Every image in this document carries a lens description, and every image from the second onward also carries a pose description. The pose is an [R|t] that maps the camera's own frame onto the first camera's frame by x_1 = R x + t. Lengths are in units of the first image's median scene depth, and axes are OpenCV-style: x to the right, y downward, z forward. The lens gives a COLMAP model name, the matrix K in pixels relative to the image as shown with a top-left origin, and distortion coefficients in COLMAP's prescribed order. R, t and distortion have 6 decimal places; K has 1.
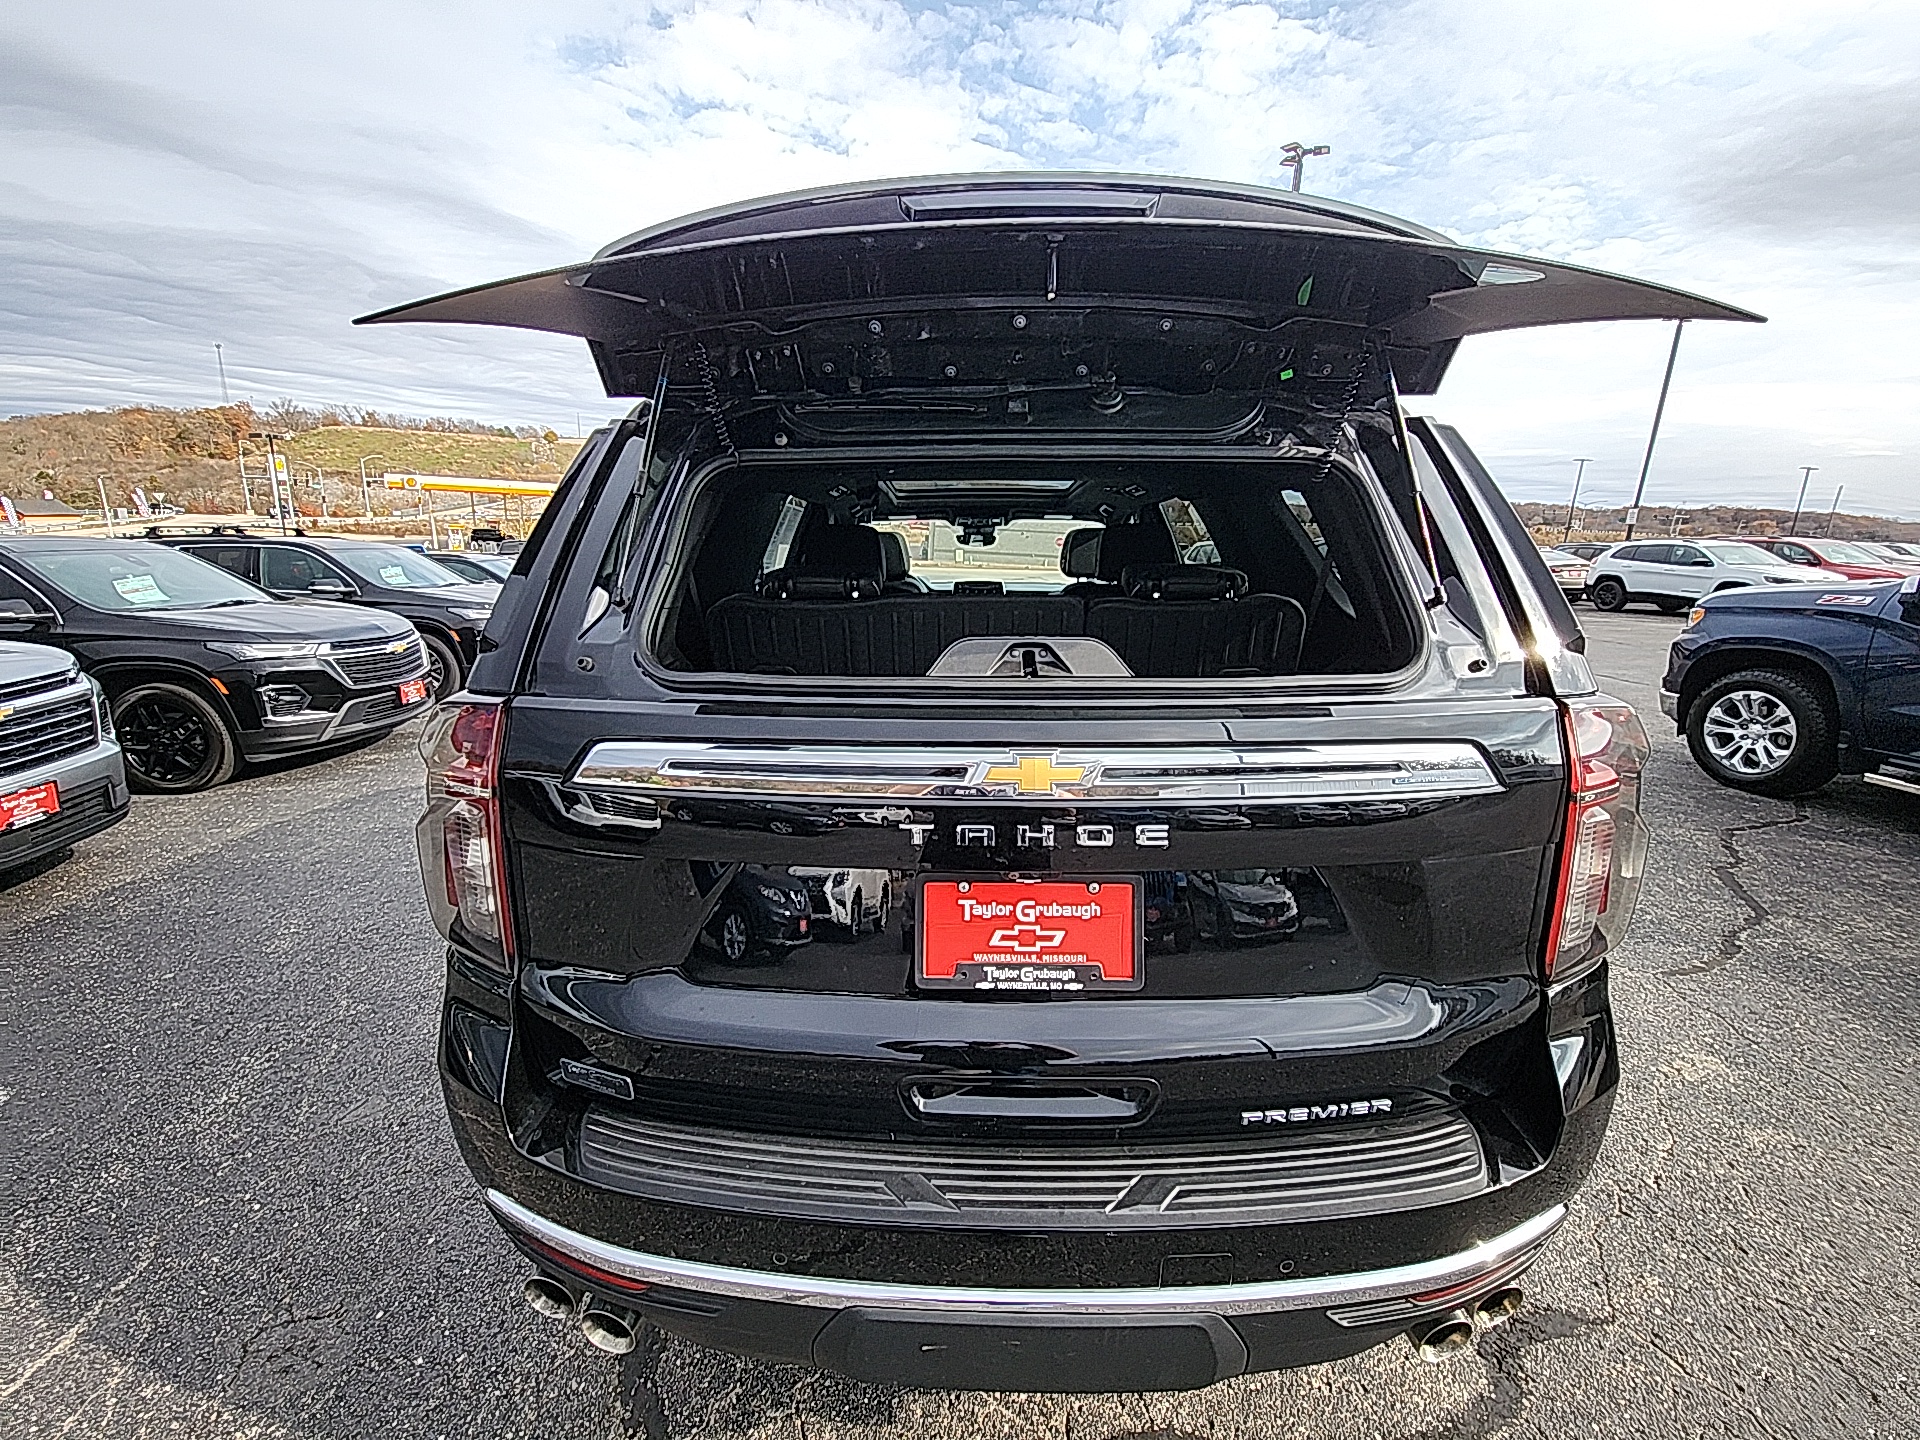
lens RADIAL K [[773.5, 0, 949.4], [0, 773.5, 716.8], [0, 0, 1]] dist [0.001740, -0.000808]
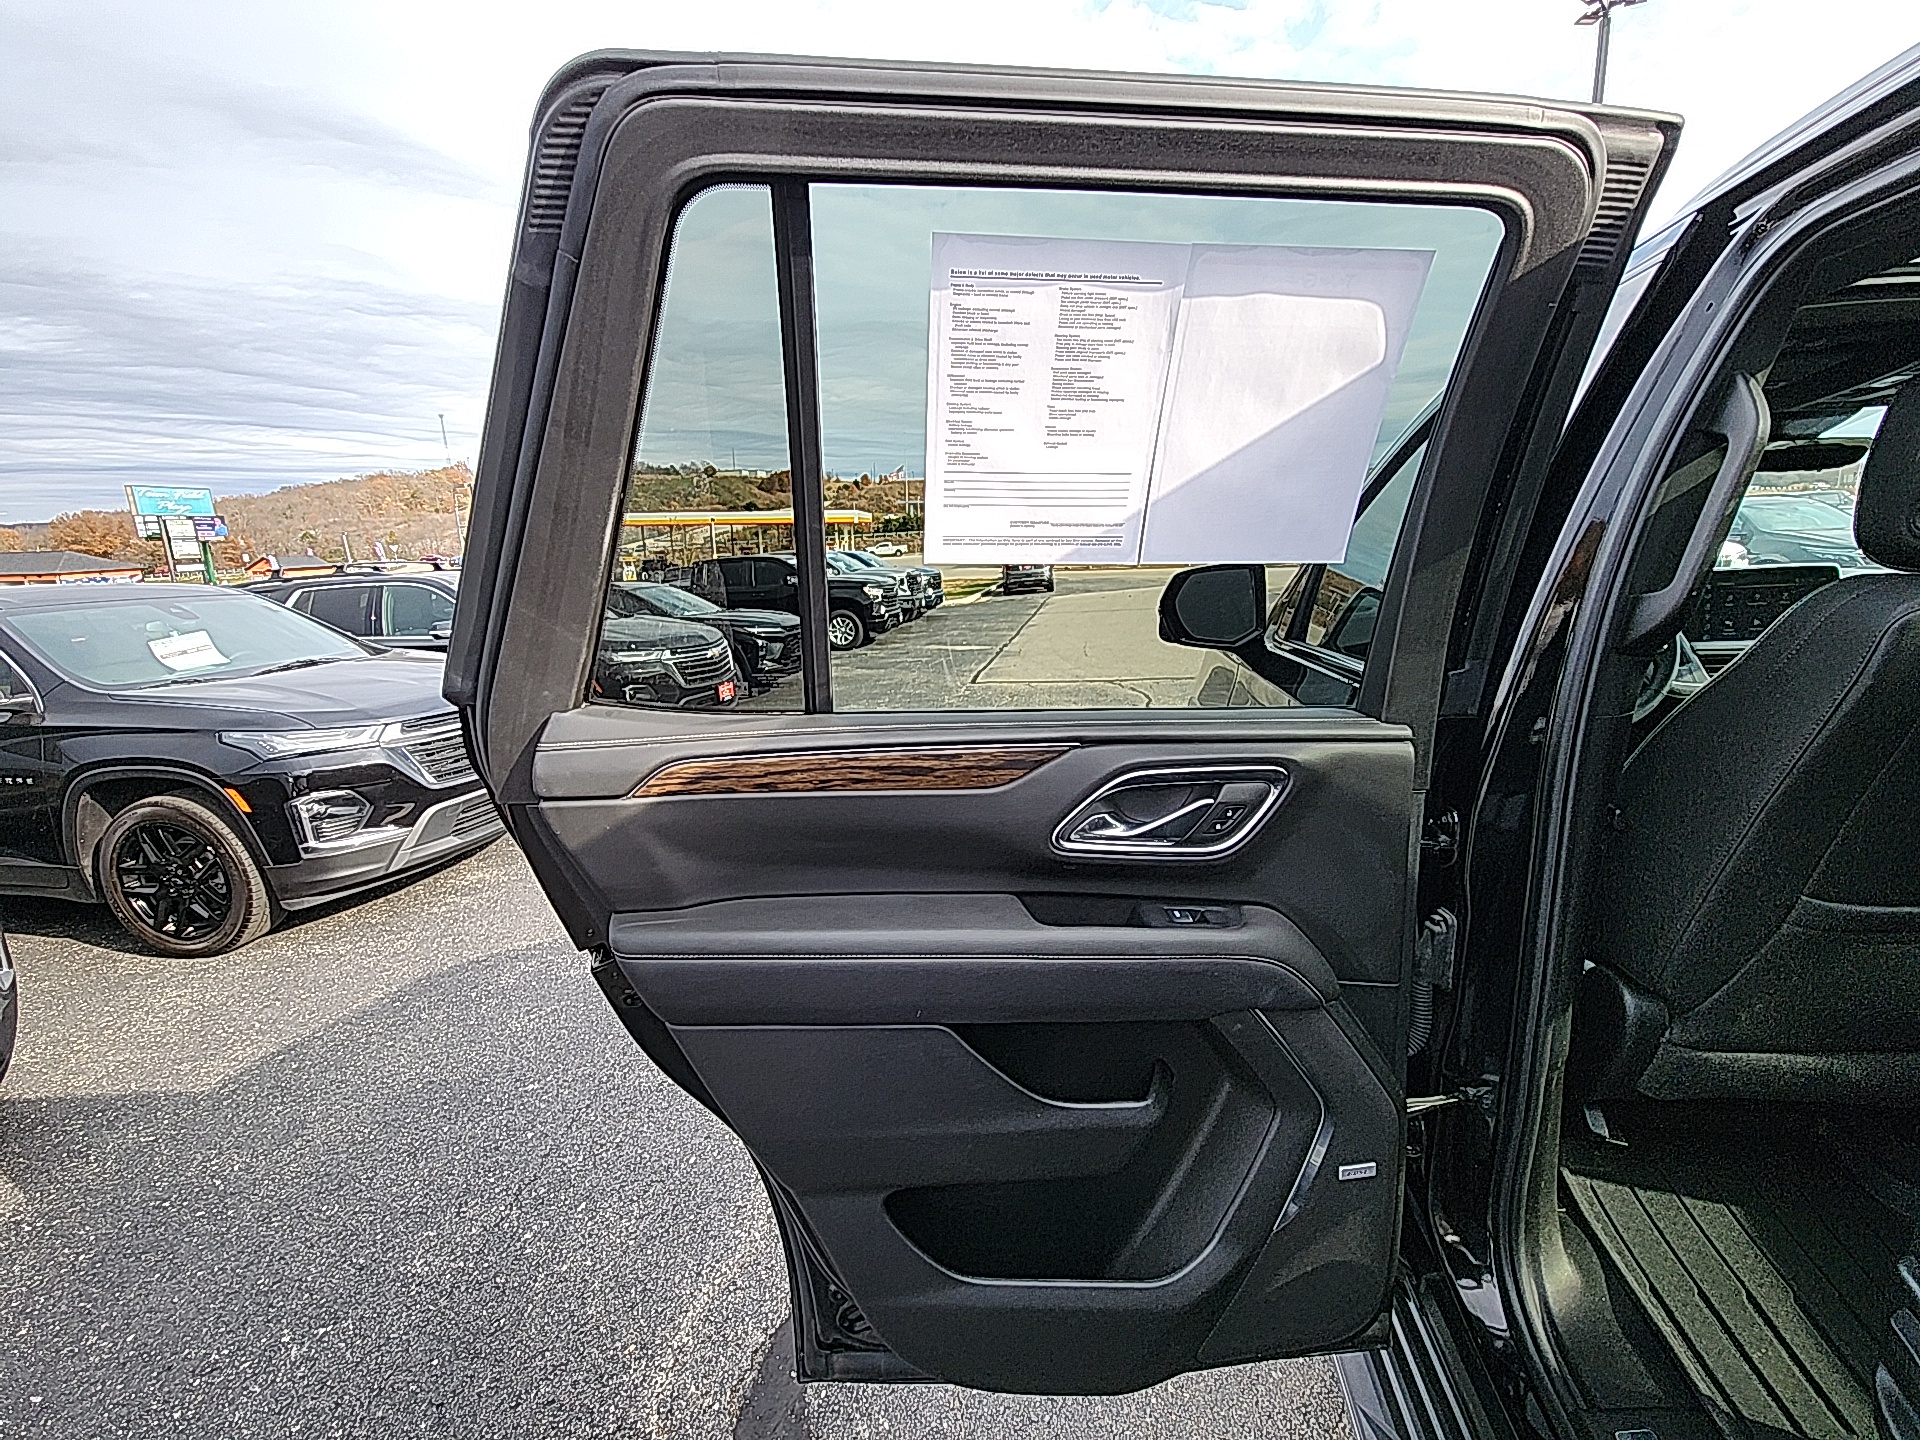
lens RADIAL K [[773.5, 0, 949.4], [0, 773.5, 716.8], [0, 0, 1]] dist [0.001740, -0.000808]
pose [[0.983531, -0.022790, -0.179299, -0.226635], [0.021065, 0.999712, -0.011519, -0.086866], [0.179510, 0.007552, 0.983727, 0.449832]]
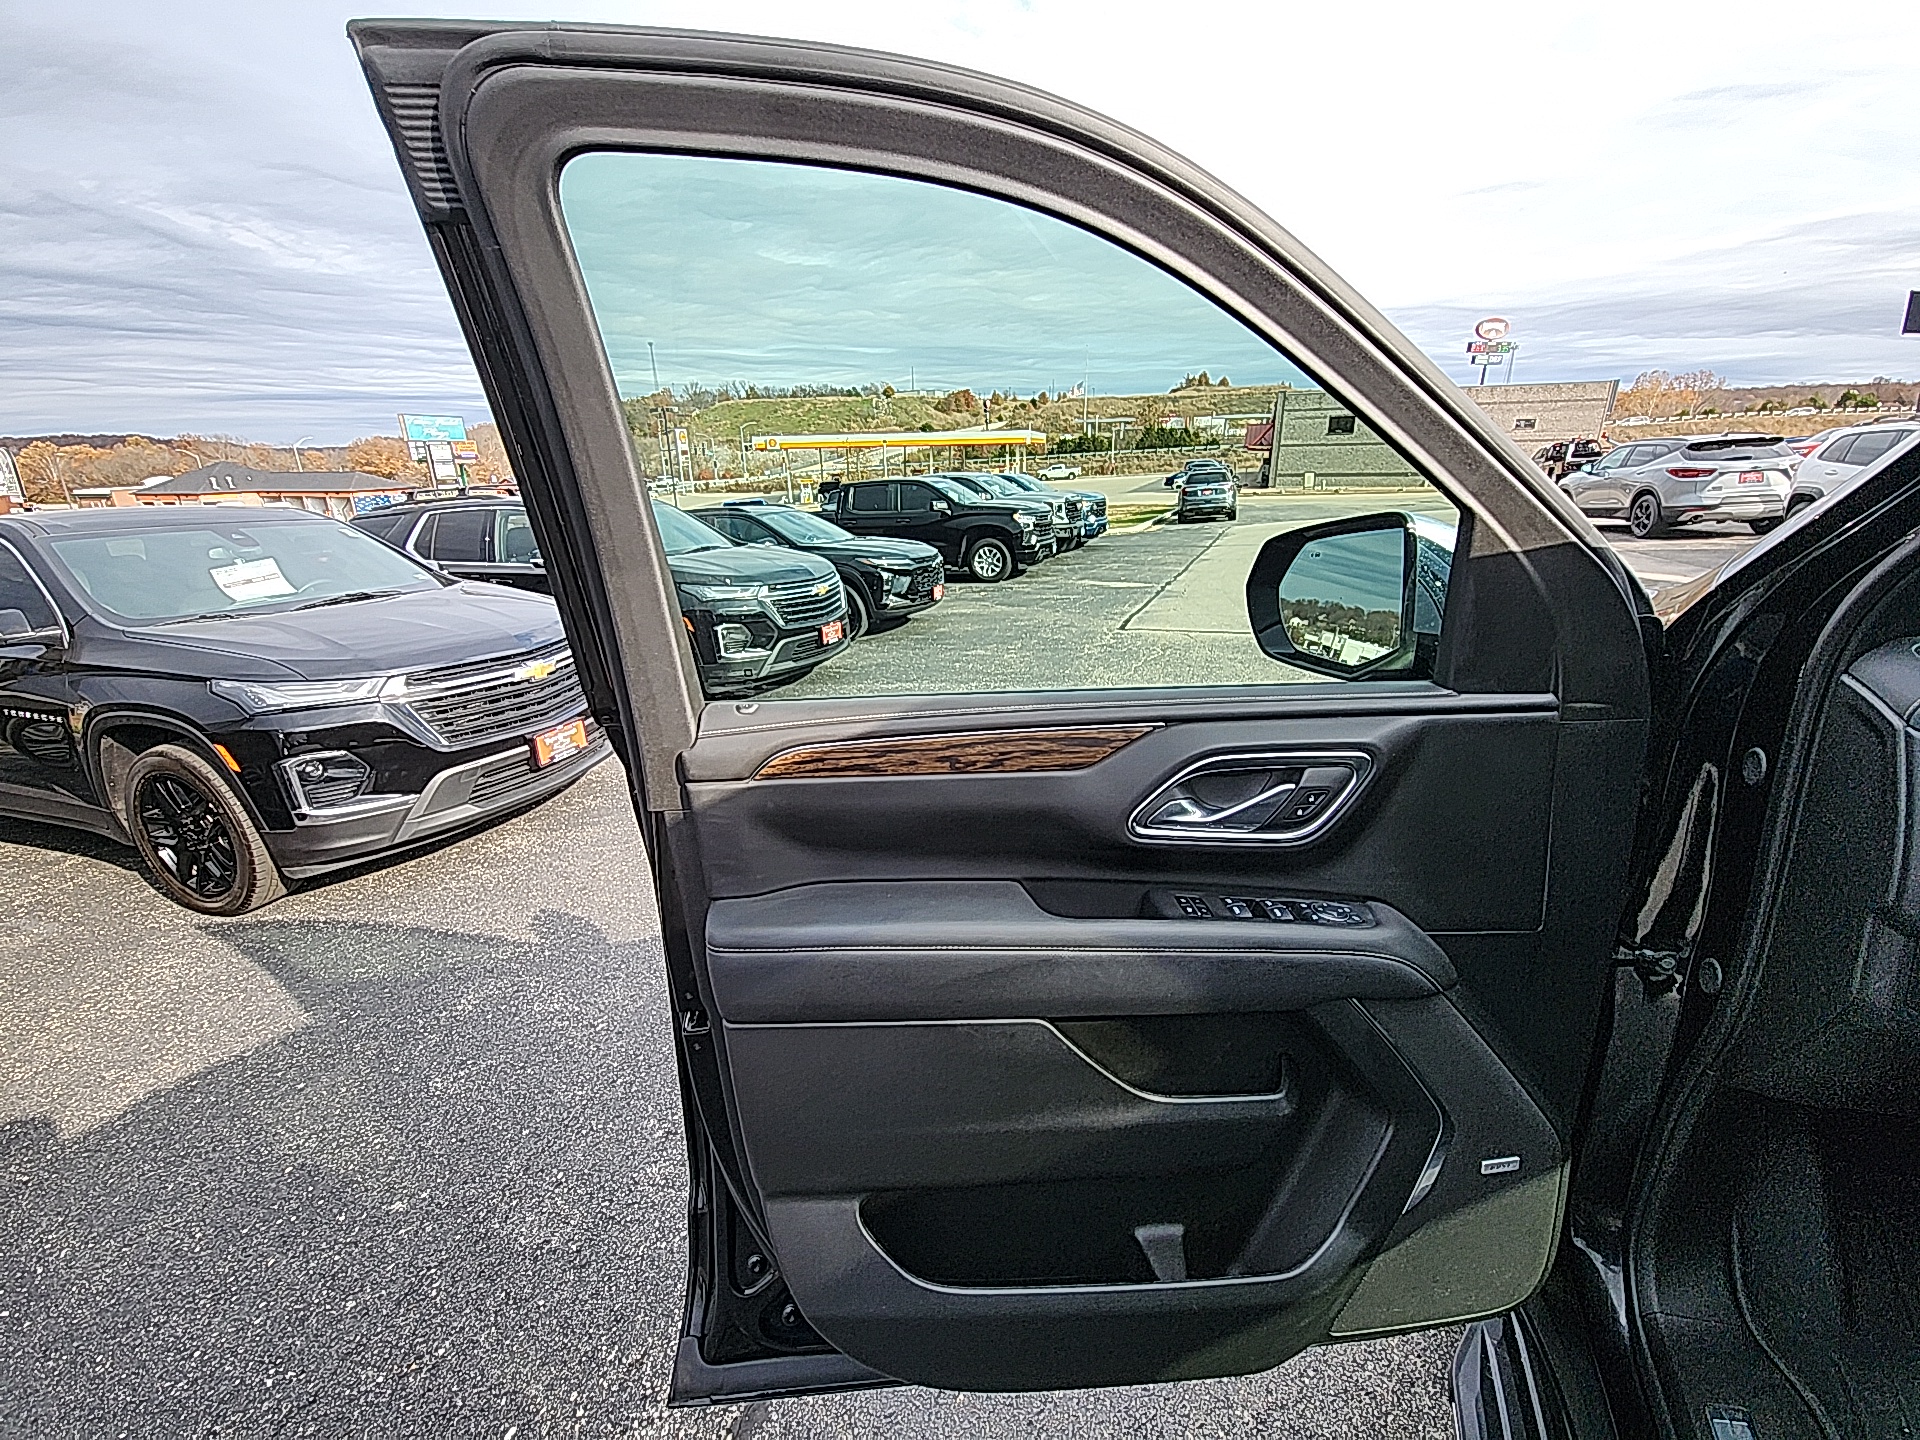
lens RADIAL K [[773.5, 0, 949.4], [0, 773.5, 716.8], [0, 0, 1]] dist [0.001740, -0.000808]
pose [[0.924171, 0.057753, -0.377588, -0.213570], [-0.028561, 0.996185, 0.082465, -0.129634], [0.380910, -0.065427, 0.922295, 0.648615]]
